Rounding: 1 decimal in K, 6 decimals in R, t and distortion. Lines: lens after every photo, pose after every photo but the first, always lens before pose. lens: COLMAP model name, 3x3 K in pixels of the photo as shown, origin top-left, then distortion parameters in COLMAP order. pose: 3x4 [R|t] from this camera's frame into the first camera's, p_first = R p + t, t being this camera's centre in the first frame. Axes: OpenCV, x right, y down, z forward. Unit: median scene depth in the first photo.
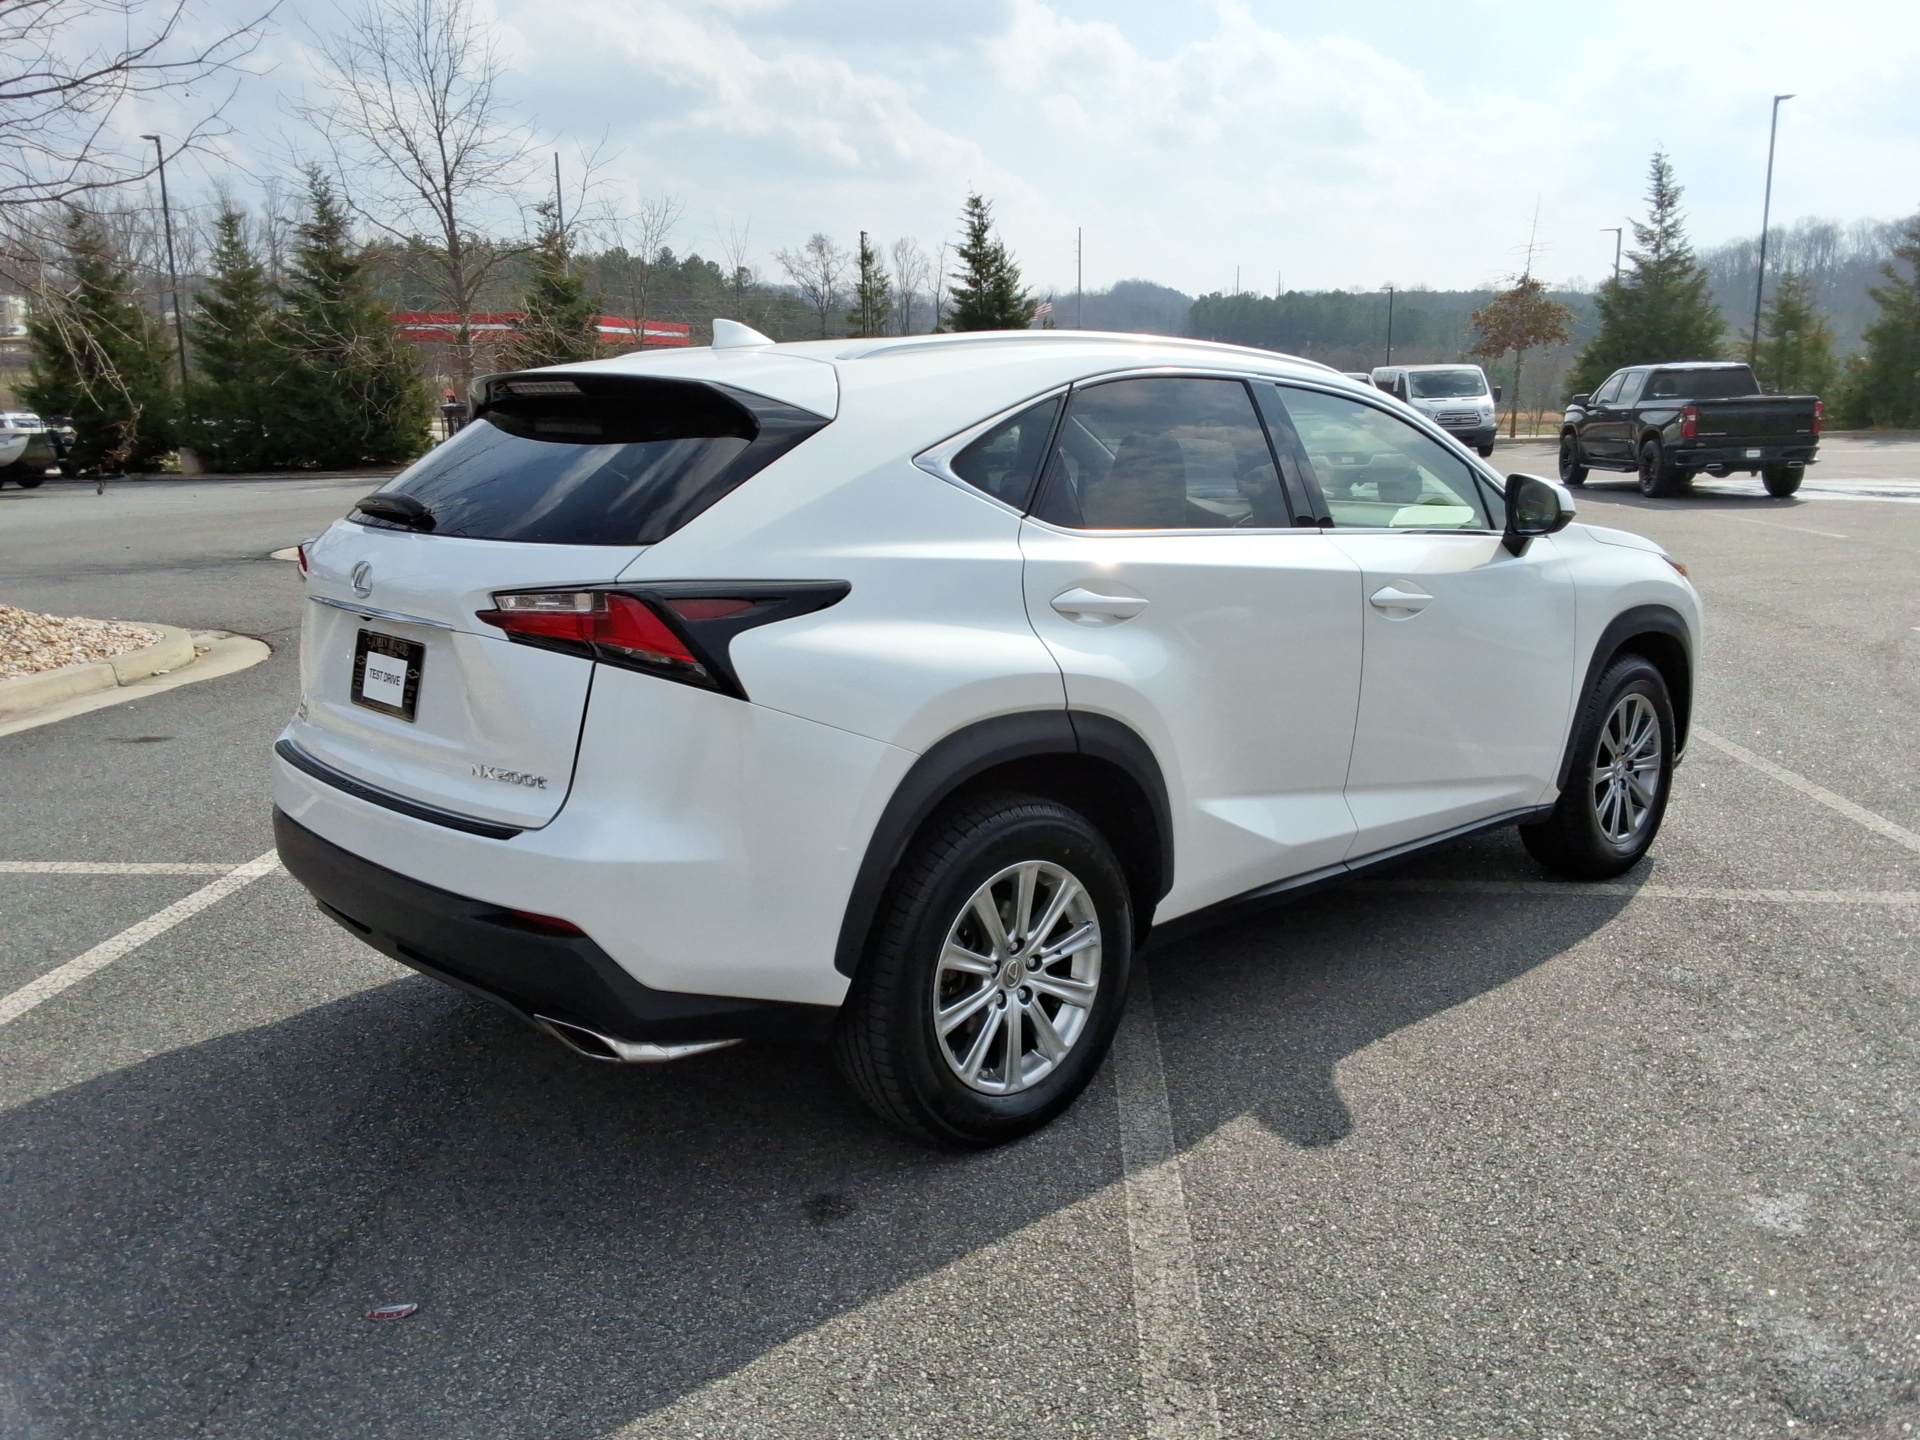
lens RADIAL K [[1552.3, 0, 966.1], [0, 1552.3, 711.3], [0, 0, 1]] dist [0.122228, -0.199123]
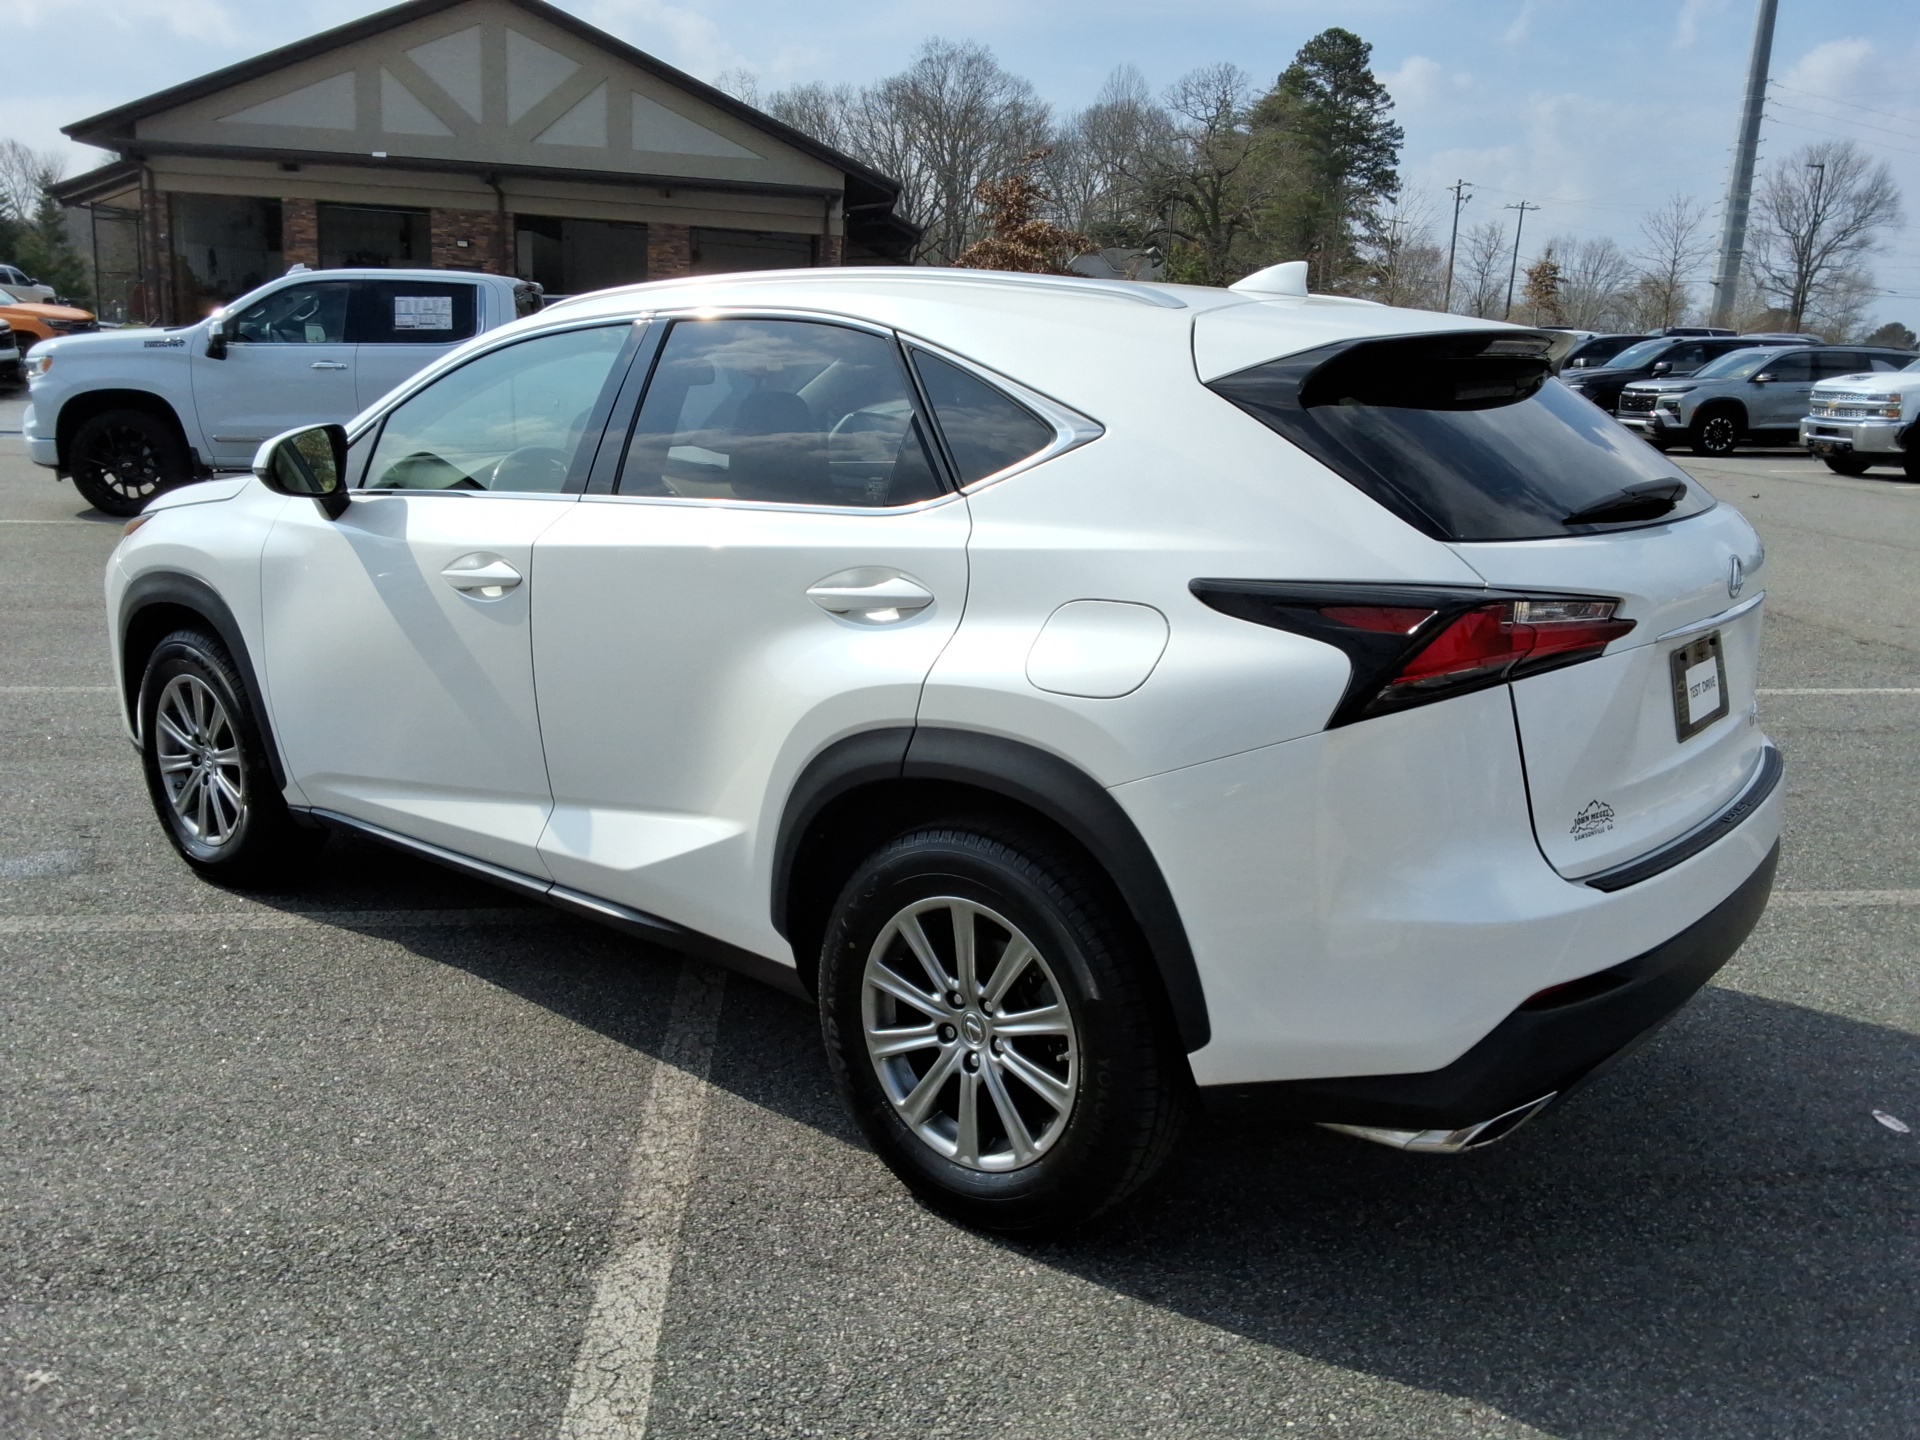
lens RADIAL K [[1552.3, 0, 966.1], [0, 1552.3, 711.3], [0, 0, 1]] dist [0.122228, -0.199123]
pose [[-0.137034, -0.227811, 0.964014, -1.201683], [0.168640, 0.953623, 0.249328, -0.306316], [-0.976106, 0.196738, -0.092261, 1.536065]]
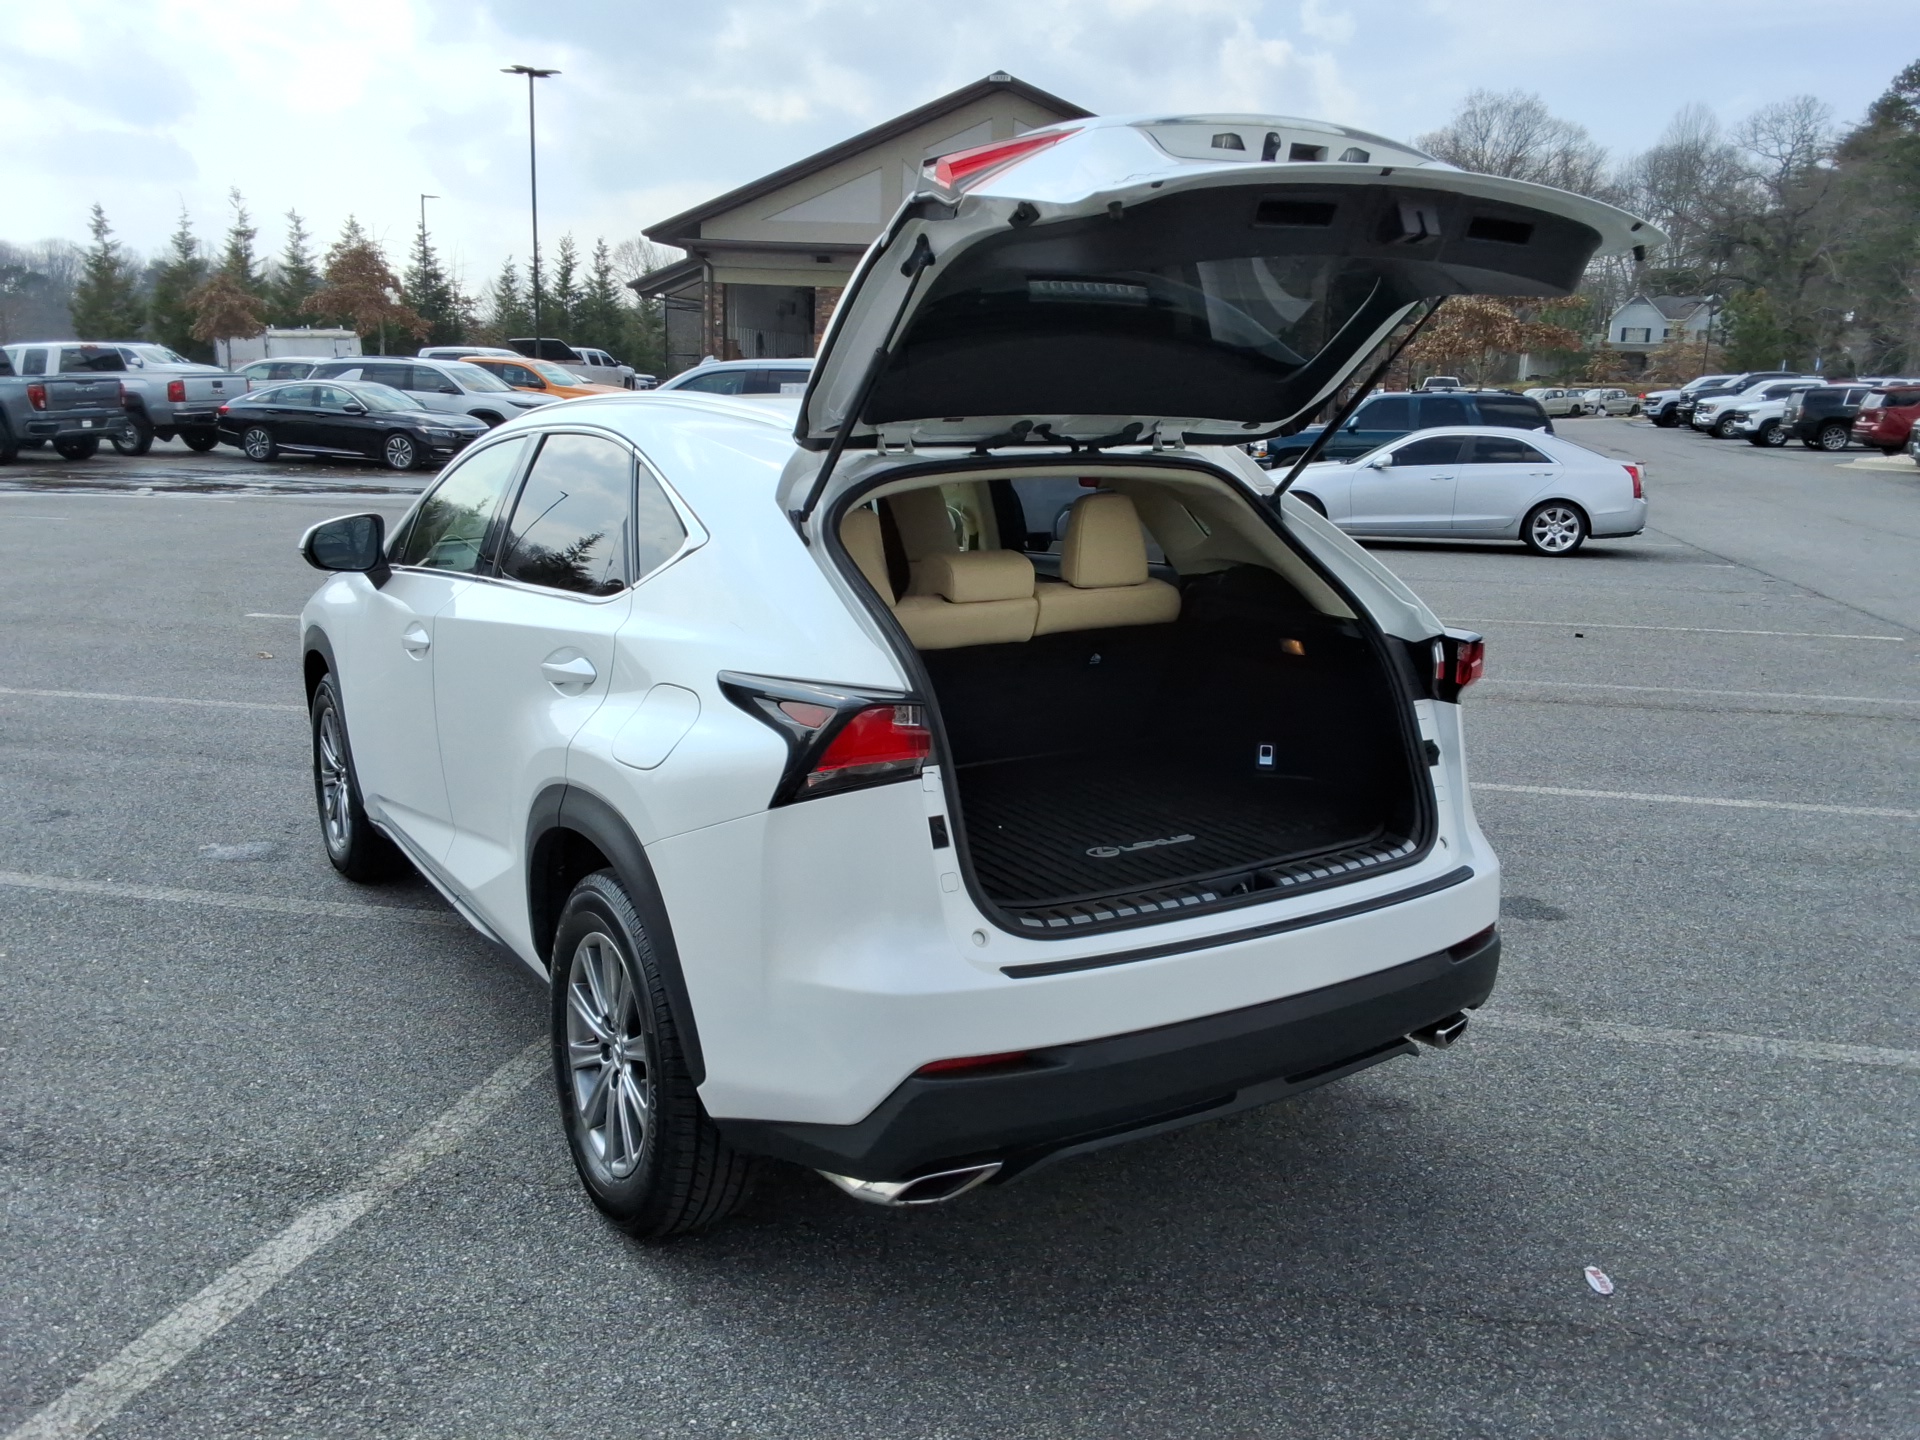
lens RADIAL K [[1553.1, 0, 965.4], [0, 1553.1, 693.8], [0, 0, 1]] dist [0.117790, -0.175794]
pose [[0.191676, -0.180261, 0.964762, -1.301358], [0.177256, 0.973182, 0.146618, -0.249540], [-0.965319, 0.142906, 0.218488, 0.993155]]
